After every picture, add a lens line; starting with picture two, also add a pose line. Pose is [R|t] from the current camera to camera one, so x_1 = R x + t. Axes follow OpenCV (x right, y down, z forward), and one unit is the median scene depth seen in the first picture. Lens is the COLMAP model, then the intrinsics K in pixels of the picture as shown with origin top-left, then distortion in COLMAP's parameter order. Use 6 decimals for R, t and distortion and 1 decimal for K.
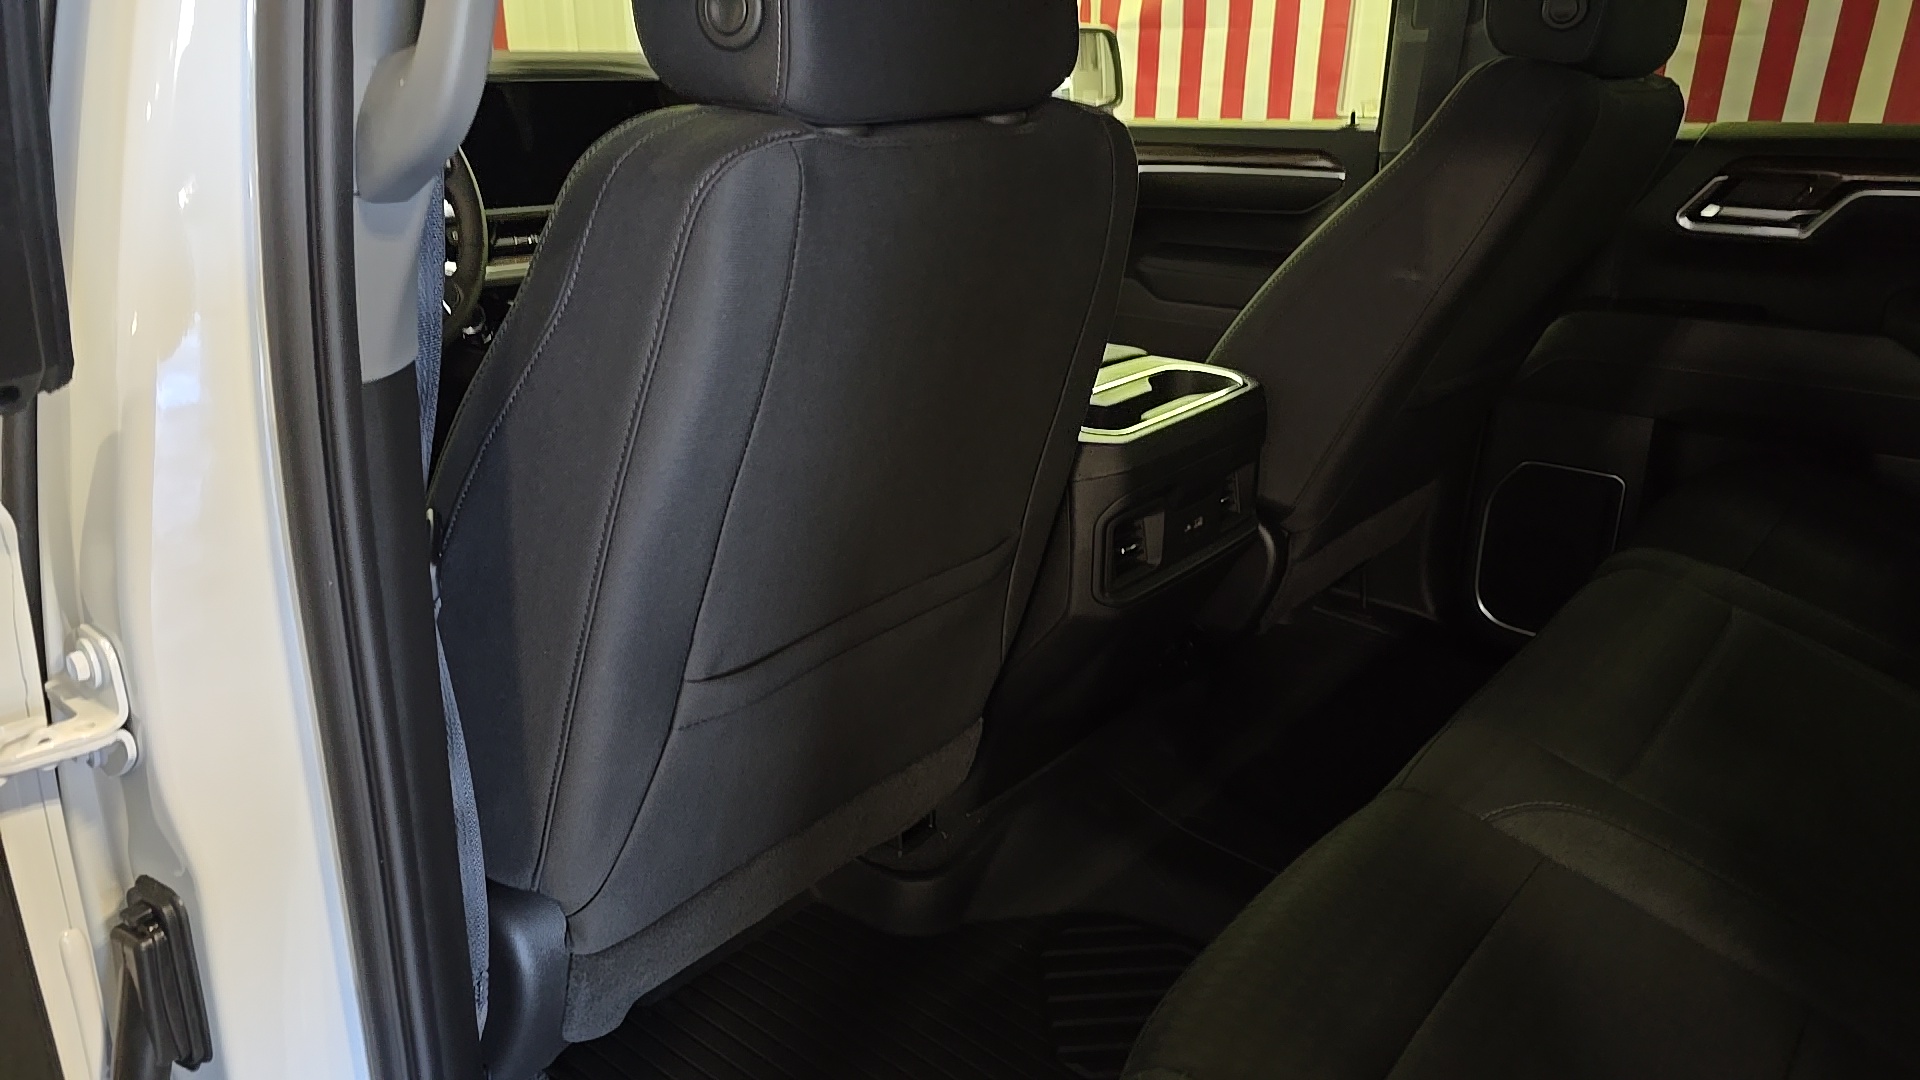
lens RADIAL K [[1282.6, 0, 961.0], [0, 1282.6, 537.1], [0, 0, 1]] dist [0.053110, -0.052331]
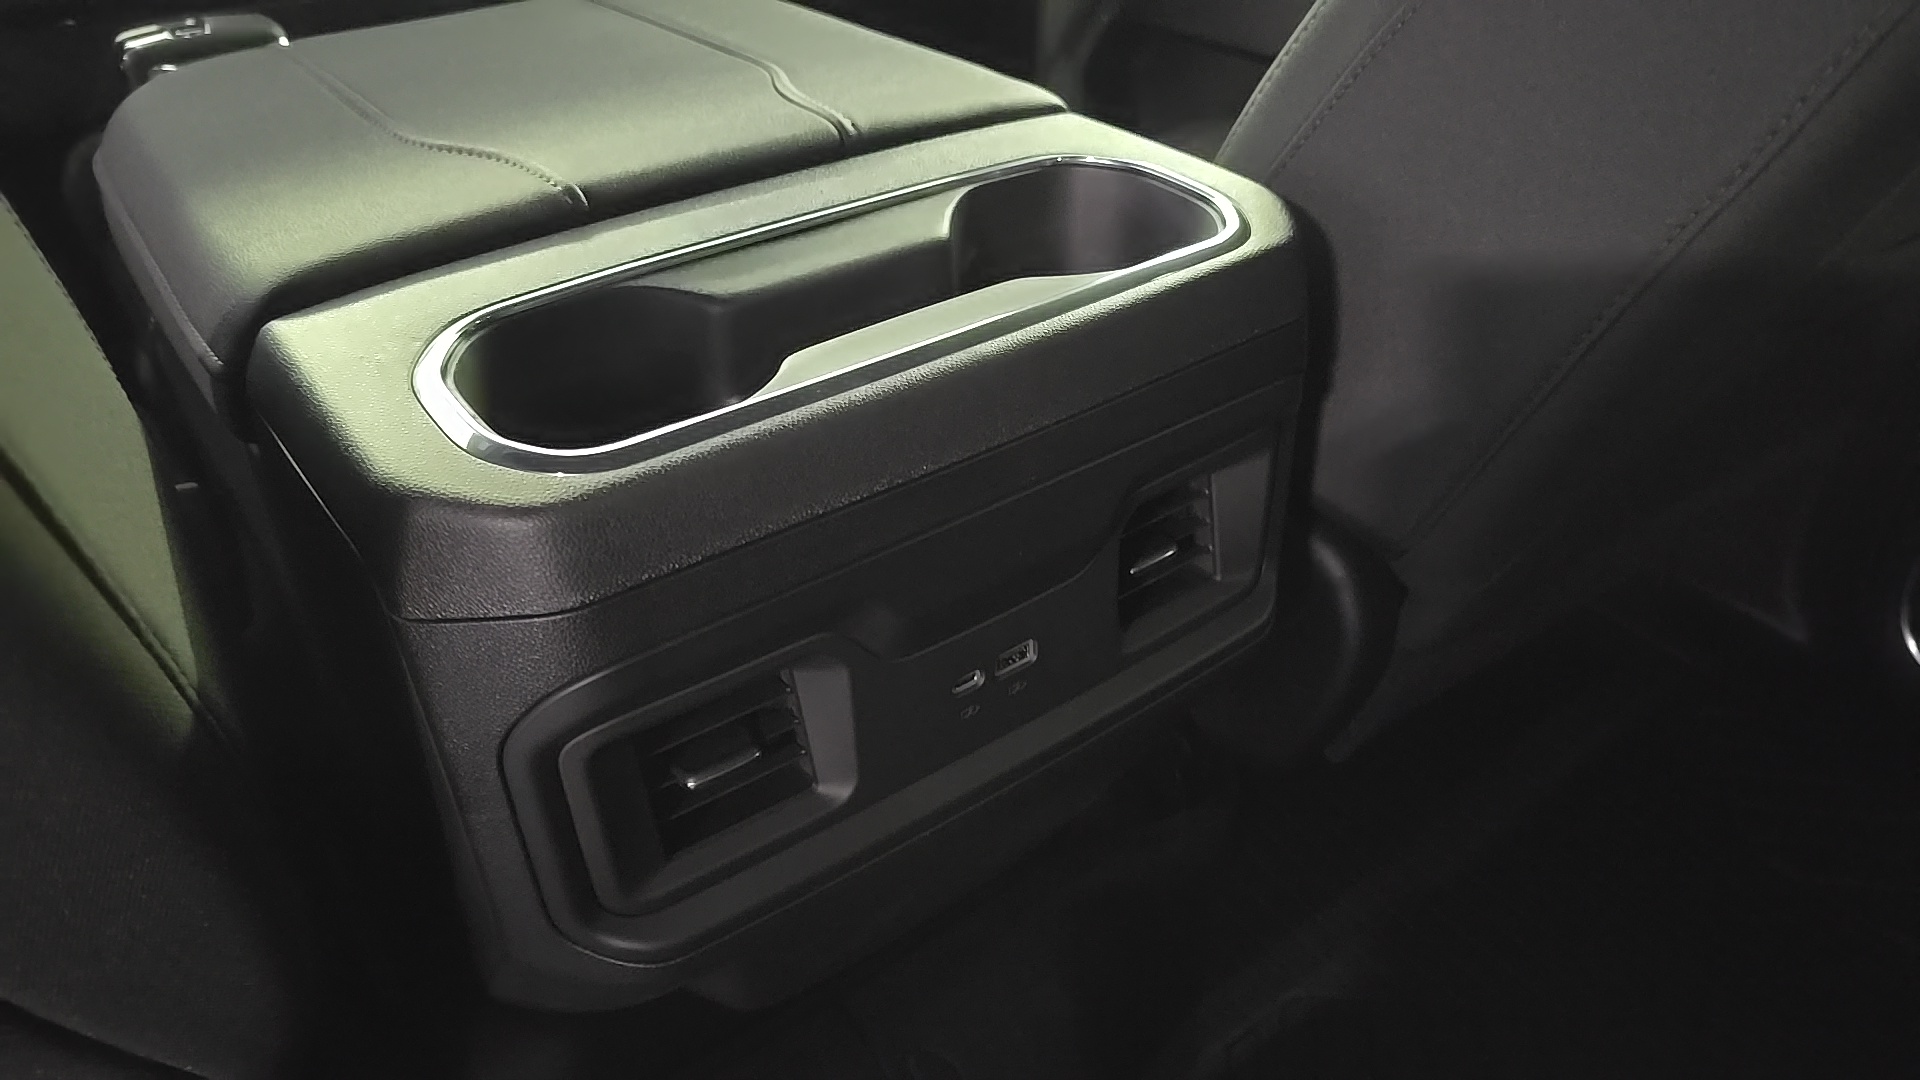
lens RADIAL K [[1282.6, 0, 961.0], [0, 1282.6, 537.1], [0, 0, 1]] dist [0.053110, -0.052331]
pose [[0.968691, 0.108845, -0.223140, 0.203337], [-0.054769, 0.970318, 0.235549, -0.101806], [0.242155, -0.215953, 0.945899, 0.574138]]
